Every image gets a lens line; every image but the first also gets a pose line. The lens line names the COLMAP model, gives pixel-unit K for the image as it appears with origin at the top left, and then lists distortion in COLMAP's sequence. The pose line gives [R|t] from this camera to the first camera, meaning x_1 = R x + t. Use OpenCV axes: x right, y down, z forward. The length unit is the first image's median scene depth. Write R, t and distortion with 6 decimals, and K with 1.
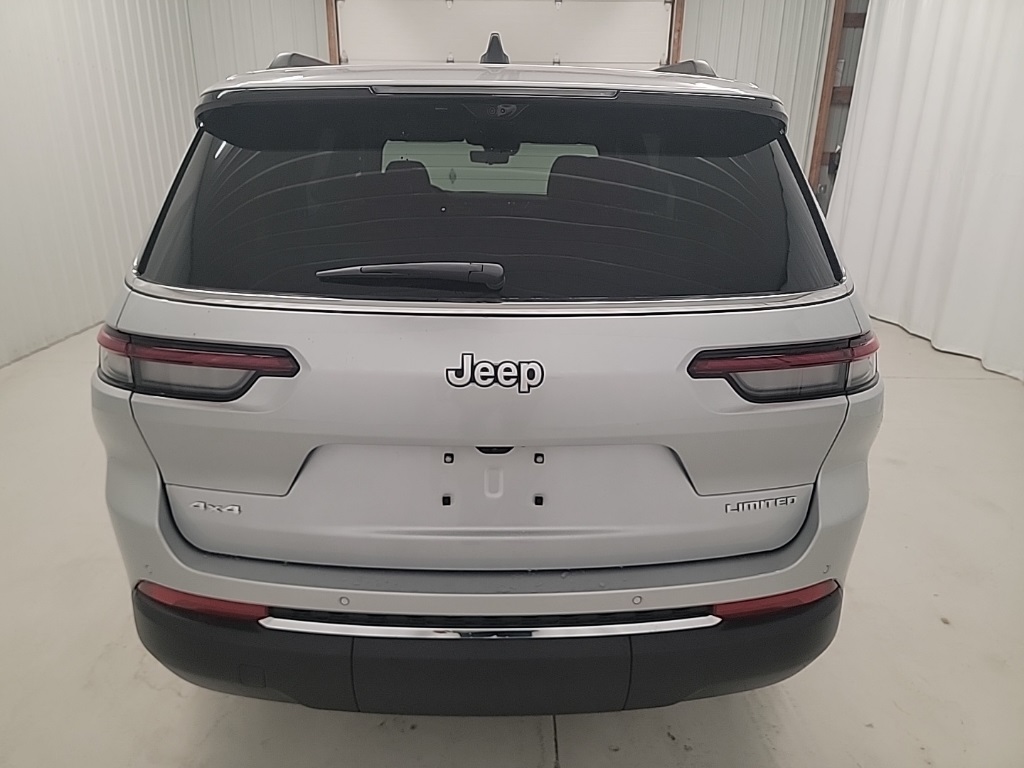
lens RADIAL K [[714.9, 0, 512.5], [0, 714.9, 384.7], [0, 0, 1]] dist [0.057123, -0.048157]
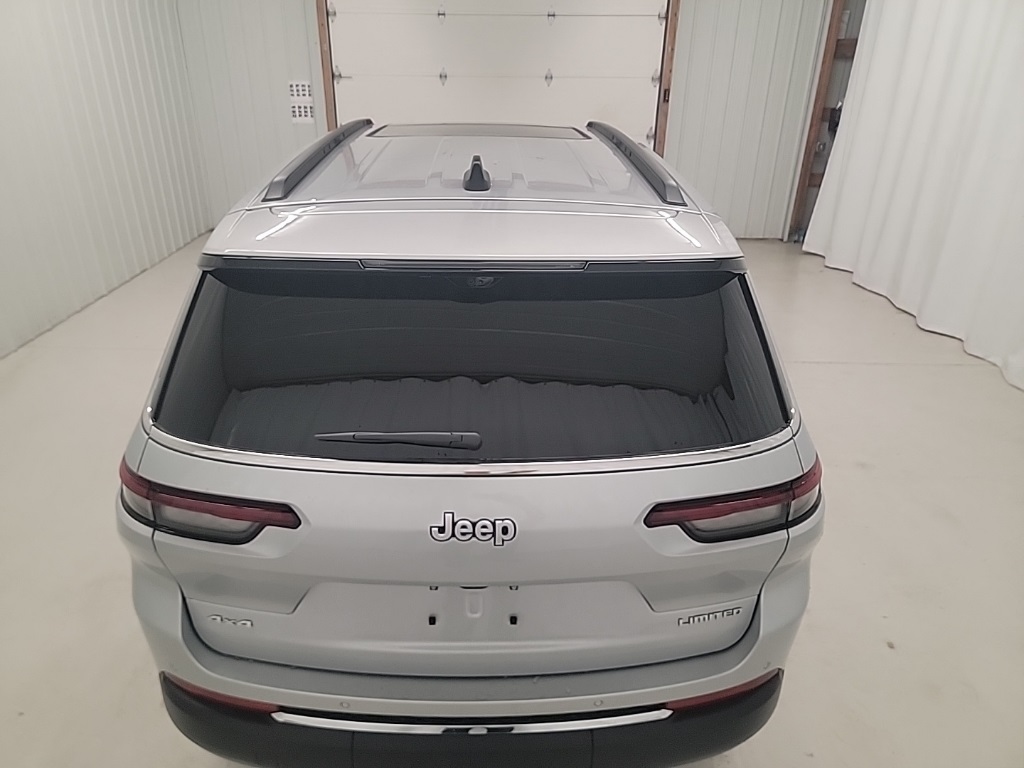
lens RADIAL K [[714.9, 0, 504.9], [0, 714.9, 384.6], [0, 0, 1]] dist [0.057123, -0.048157]
pose [[0.999982, 0.002417, -0.005455, 0.027925], [-0.001796, 0.993792, 0.111242, -0.328146], [0.005690, -0.111231, 0.993778, -0.092478]]
